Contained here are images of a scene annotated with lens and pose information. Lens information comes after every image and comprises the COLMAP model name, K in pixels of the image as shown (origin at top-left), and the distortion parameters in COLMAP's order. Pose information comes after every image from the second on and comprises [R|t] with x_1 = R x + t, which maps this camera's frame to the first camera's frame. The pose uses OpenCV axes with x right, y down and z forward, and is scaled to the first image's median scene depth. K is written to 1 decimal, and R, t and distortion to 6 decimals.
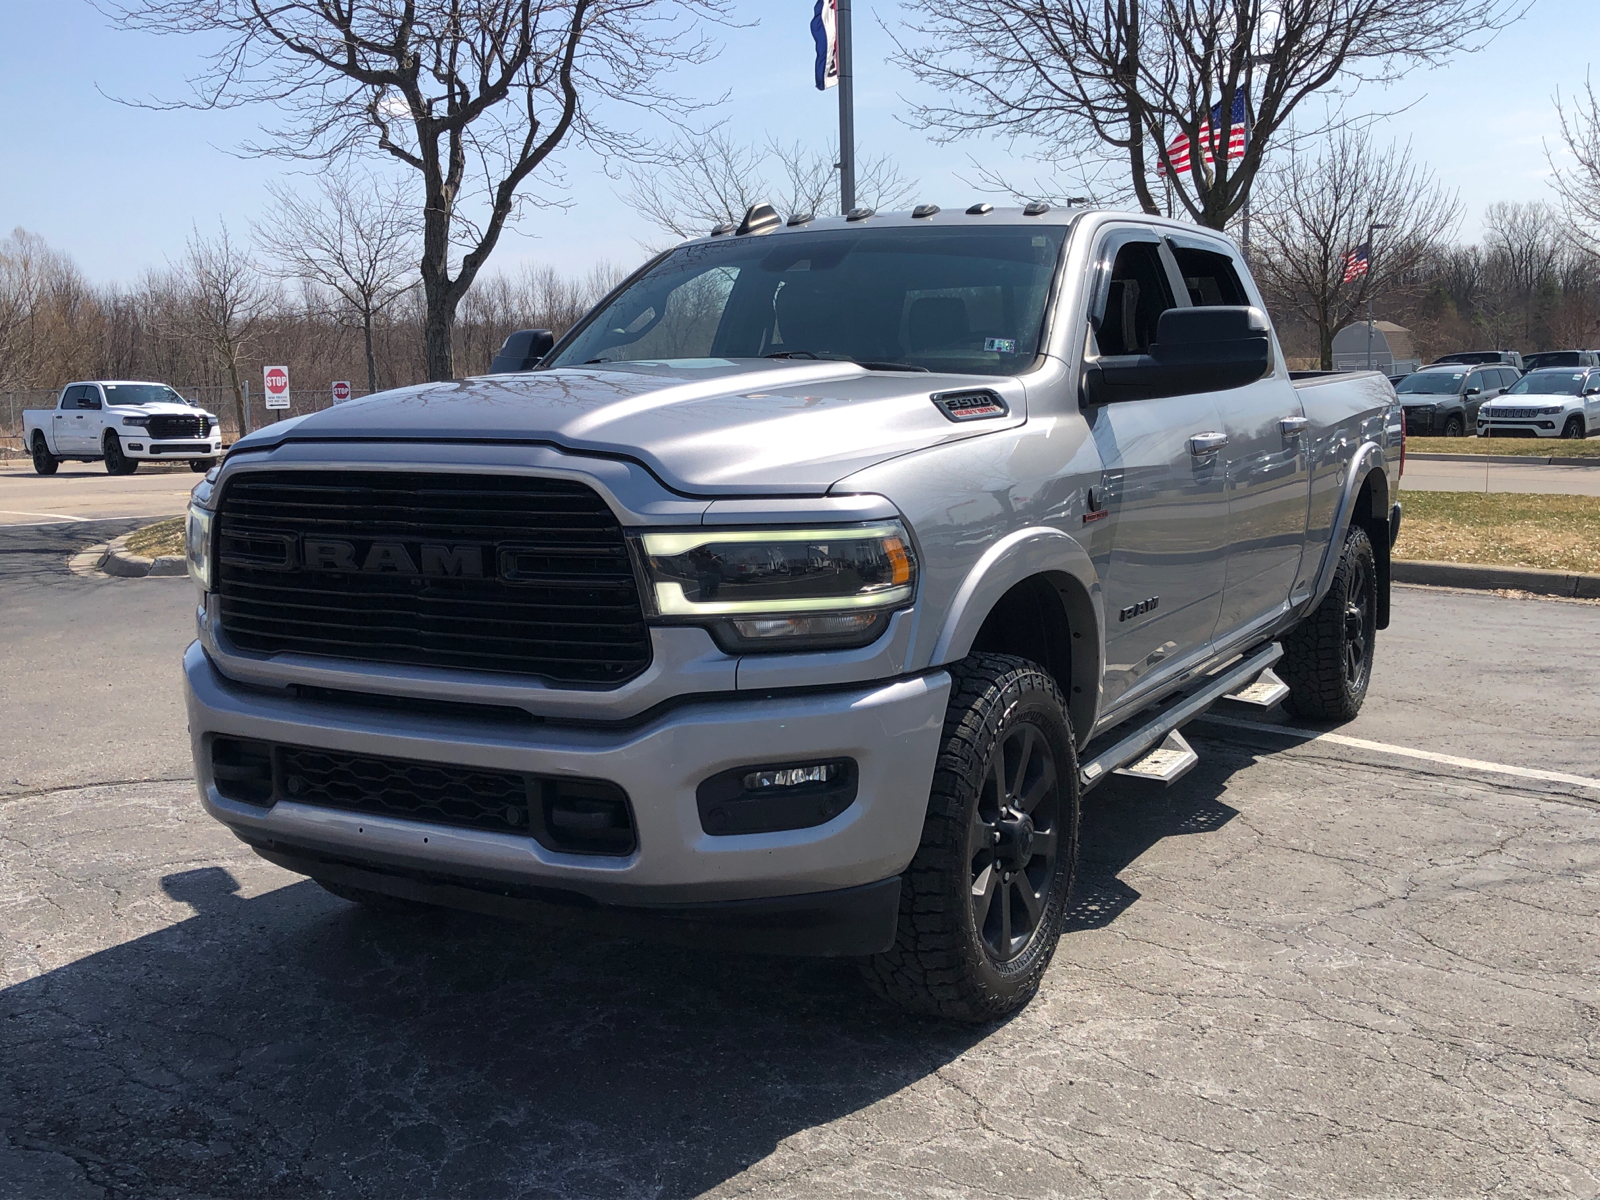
lens RADIAL K [[1644.6, 0, 807.2], [0, 1644.6, 599.5], [0, 0, 1]] dist [0.019865, 0.000000]
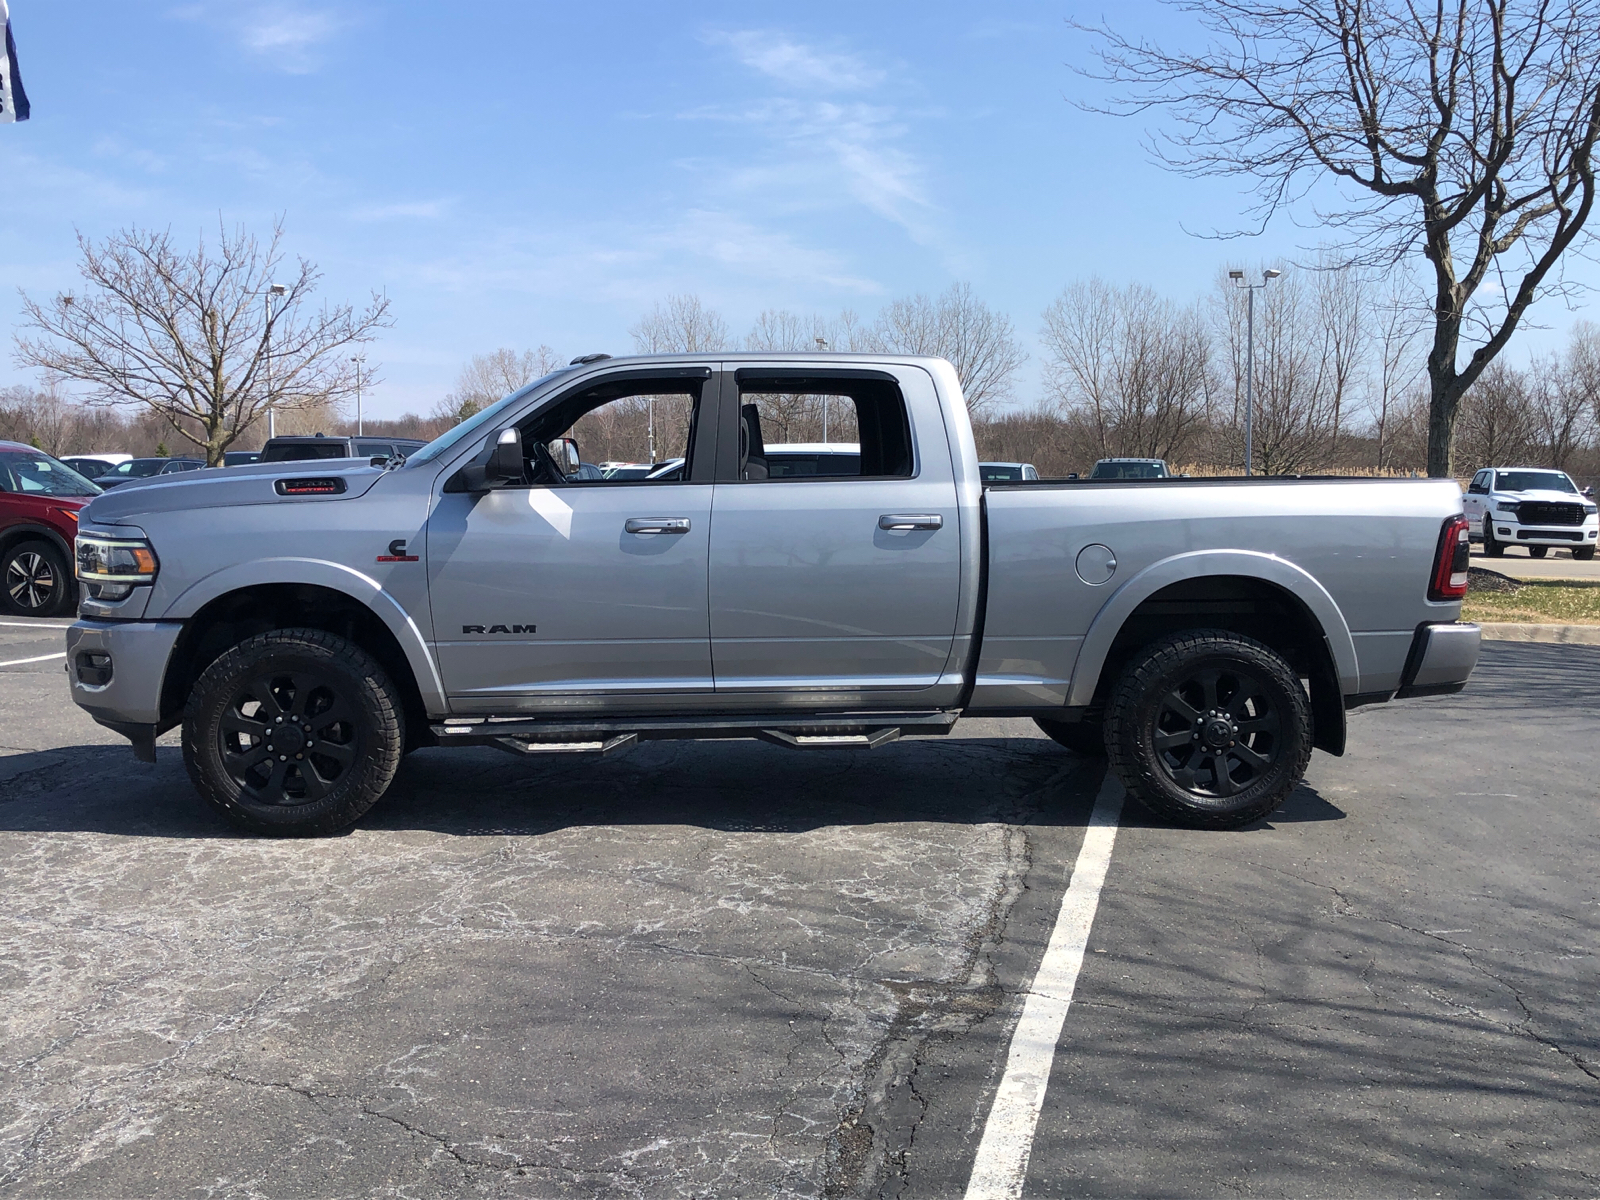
lens RADIAL K [[1644.6, 0, 793.6], [0, 1644.6, 596.7], [0, 0, 1]] dist [0.019865, 0.000000]
pose [[0.558337, 0.081364, -0.825615, 0.406035], [-0.124386, 0.992140, 0.013657, -0.020000], [0.820236, 0.095069, 0.564069, 0.100378]]
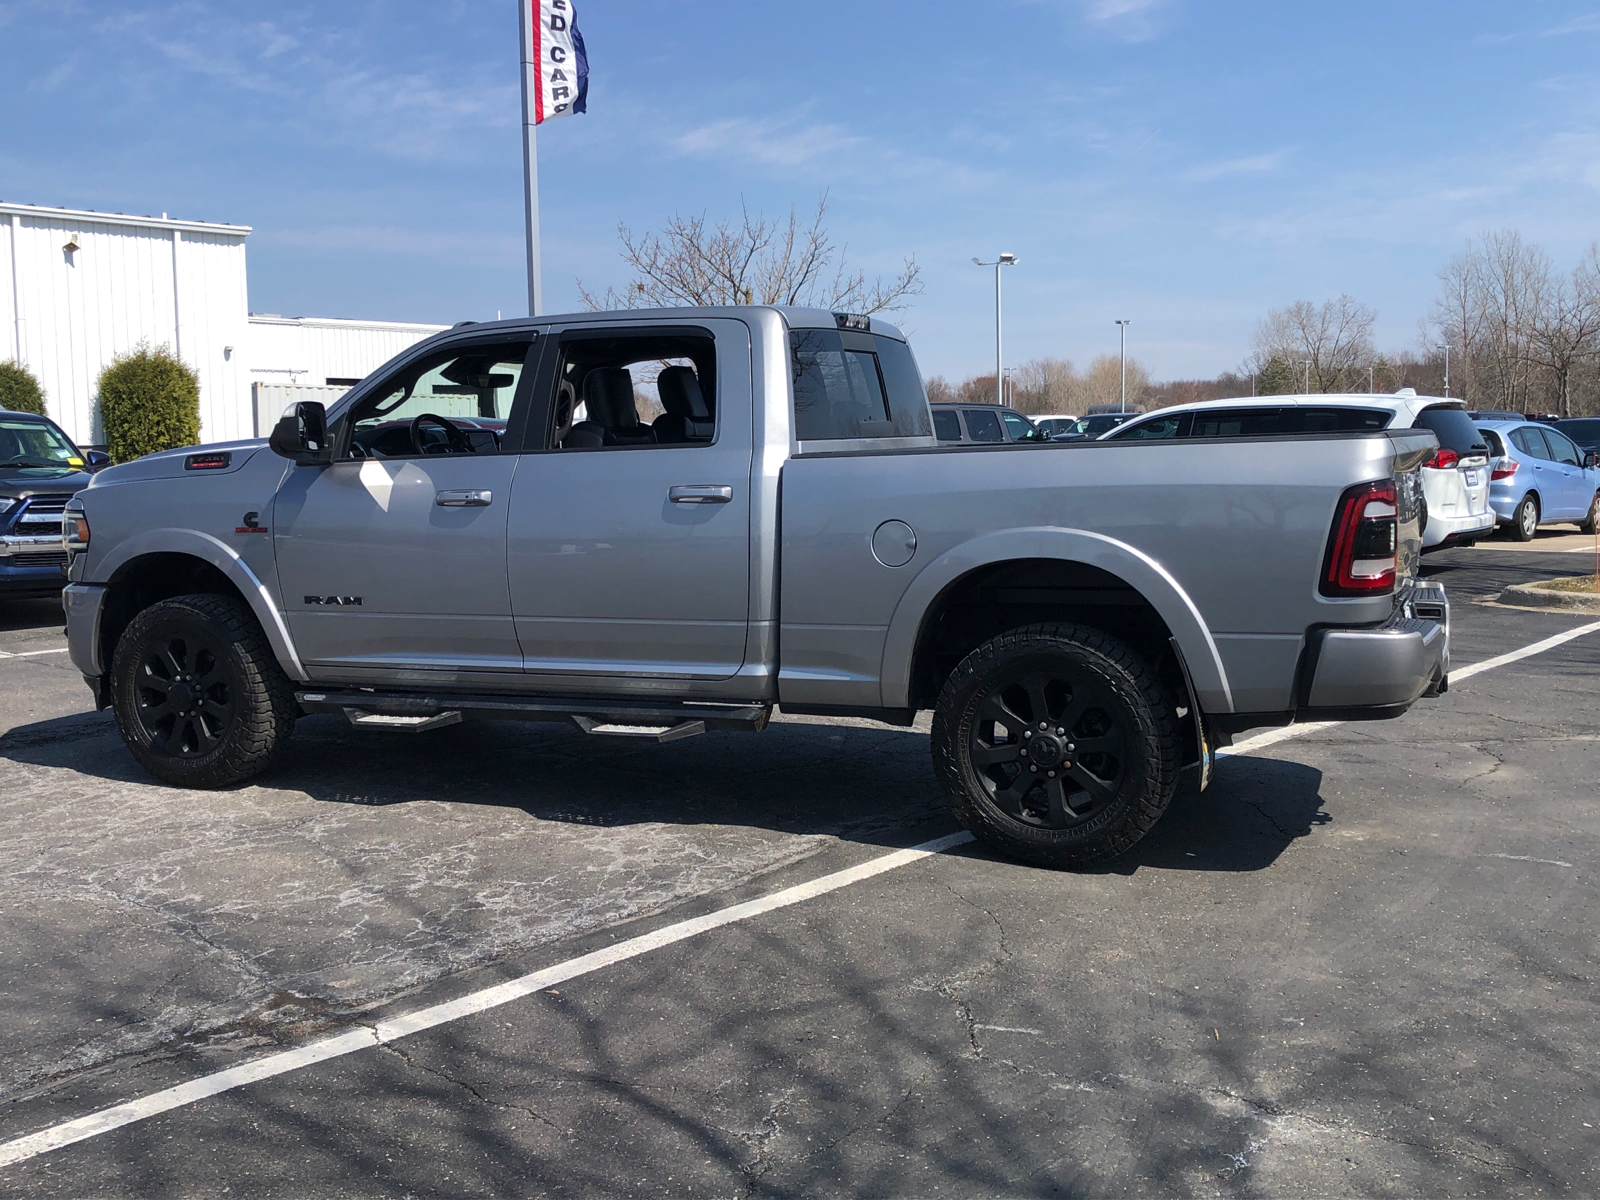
lens RADIAL K [[1644.6, 0, 786.7], [0, 1644.6, 589.9], [0, 0, 1]] dist [0.019865, 0.000000]
pose [[0.106852, 0.106469, -0.988558, 0.449410], [-0.118044, 0.988577, 0.093711, -0.050493], [0.987243, 0.106680, 0.118200, 0.320470]]
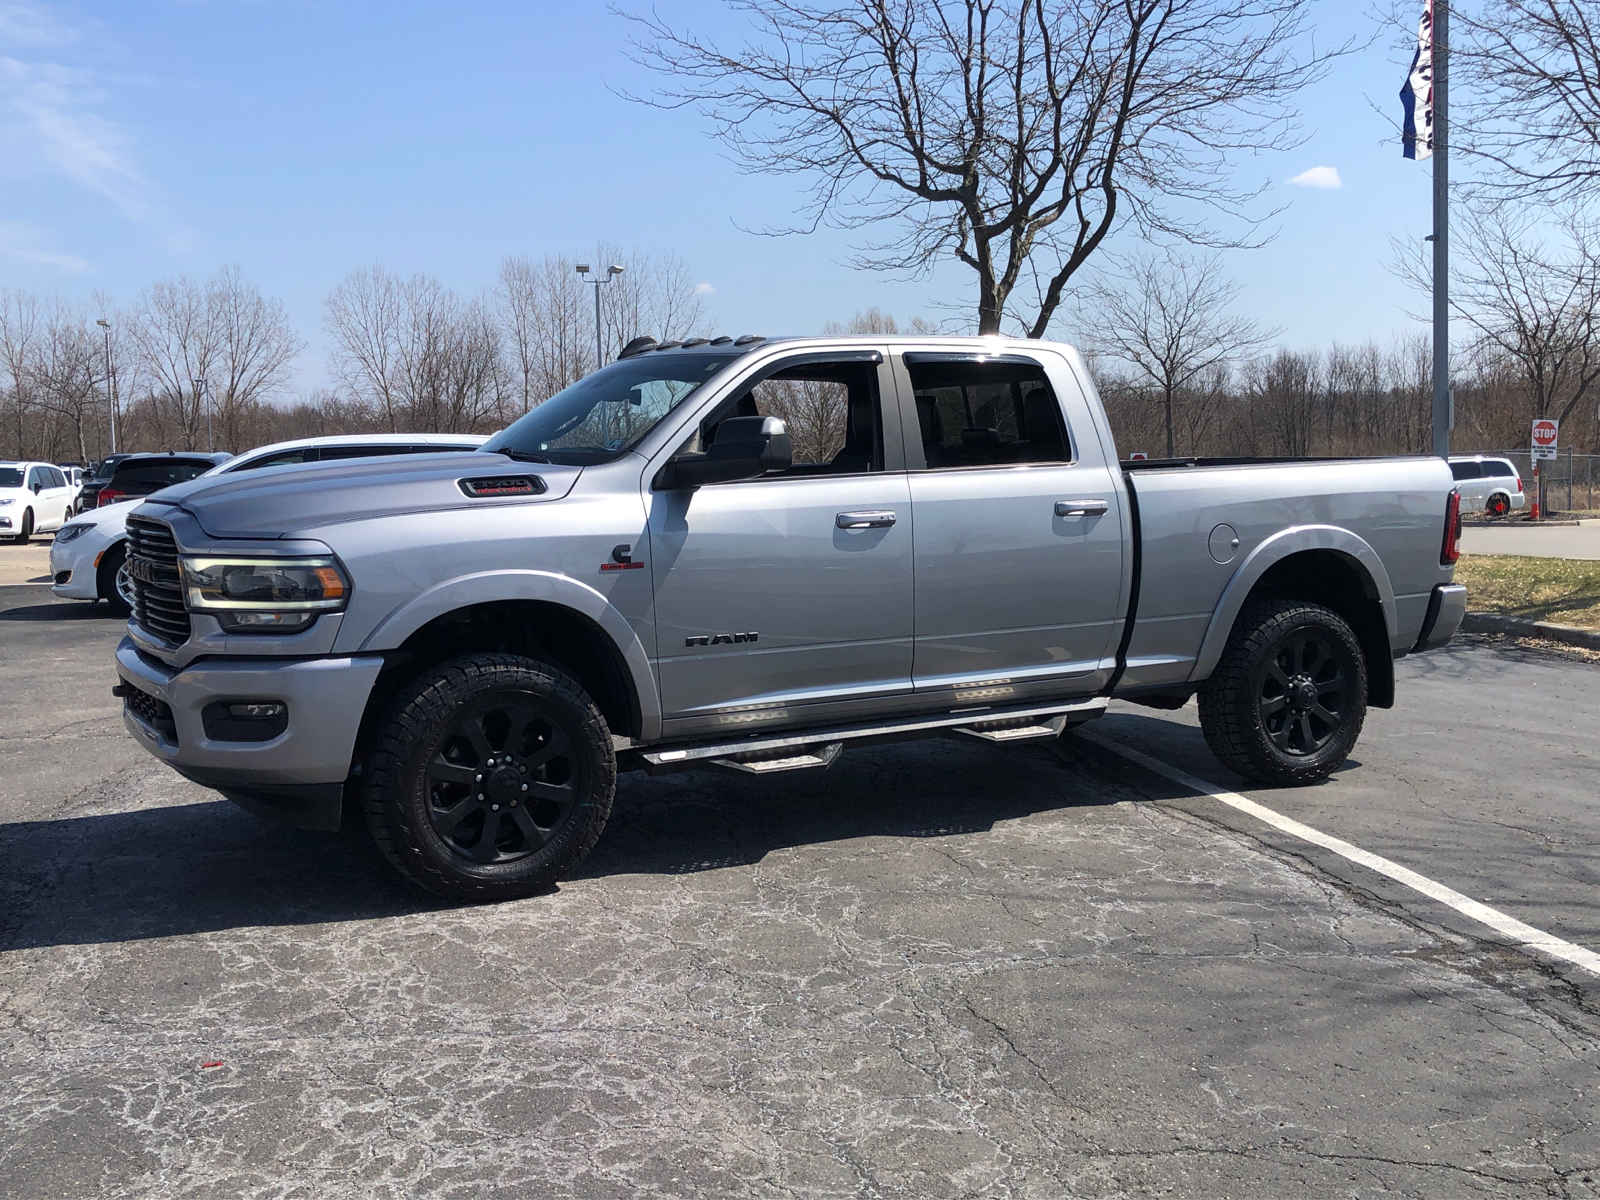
lens RADIAL K [[1644.6, 0, 793.5], [0, 1644.6, 605.5], [0, 0, 1]] dist [0.019865, 0.000000]
pose [[0.859967, 0.050911, -0.507804, 0.239156], [-0.070412, 0.997332, -0.019253, -0.000391], [0.505469, 0.052313, 0.861257, -0.028028]]
